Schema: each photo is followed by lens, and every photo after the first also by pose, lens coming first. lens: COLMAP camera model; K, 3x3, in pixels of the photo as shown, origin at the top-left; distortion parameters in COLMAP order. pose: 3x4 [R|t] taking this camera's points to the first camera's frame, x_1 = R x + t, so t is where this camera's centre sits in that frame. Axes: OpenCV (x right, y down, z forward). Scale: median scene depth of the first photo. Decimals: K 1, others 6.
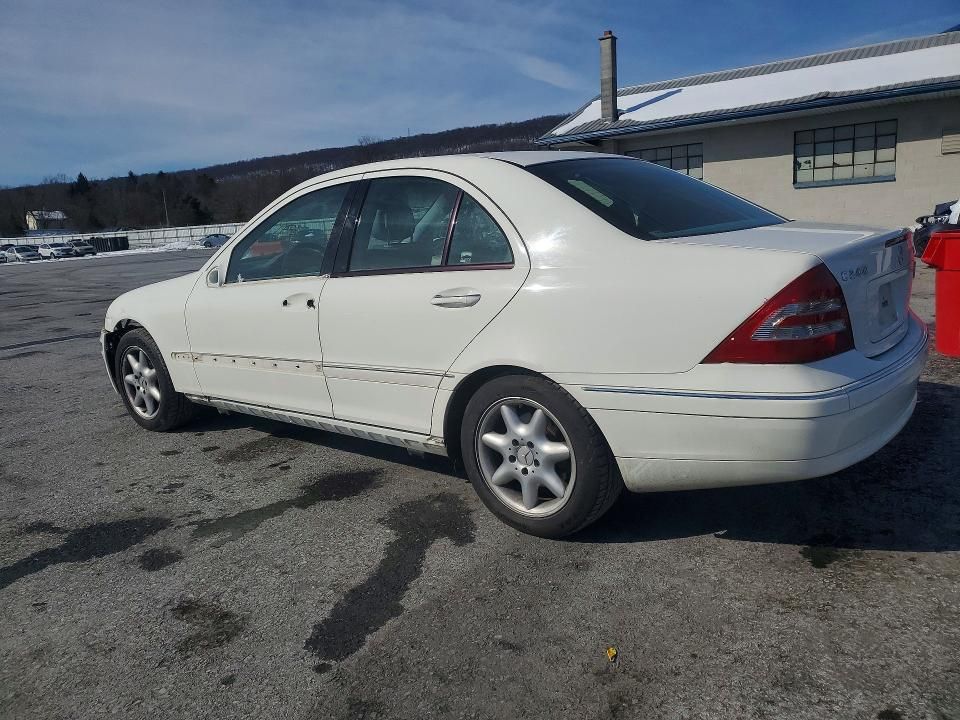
lens RADIAL K [[745.6, 0, 464.4], [0, 745.6, 360.8], [0, 0, 1]] dist [0.075774, -0.000918]
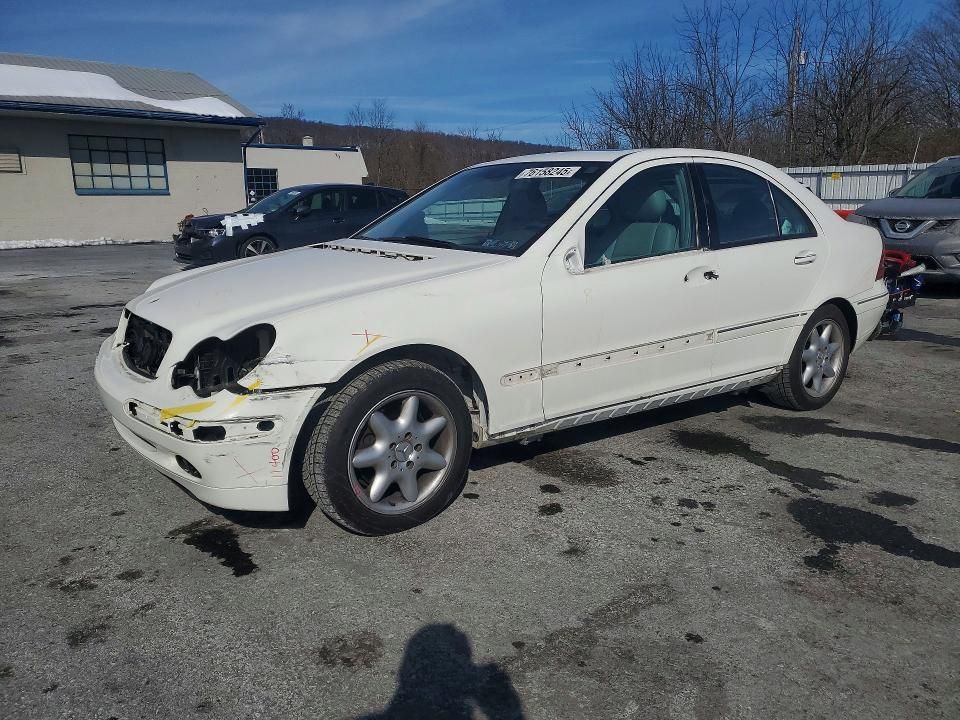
lens RADIAL K [[746.8, 0, 480.0], [0, 746.8, 360.0], [0, 0, 1]] dist [0.024314, -0.004888]
pose [[0.242805, -0.145587, 0.959088, -0.772212], [0.171950, 0.979478, 0.105151, -0.074493], [-0.954714, 0.139384, 0.262856, 0.616628]]
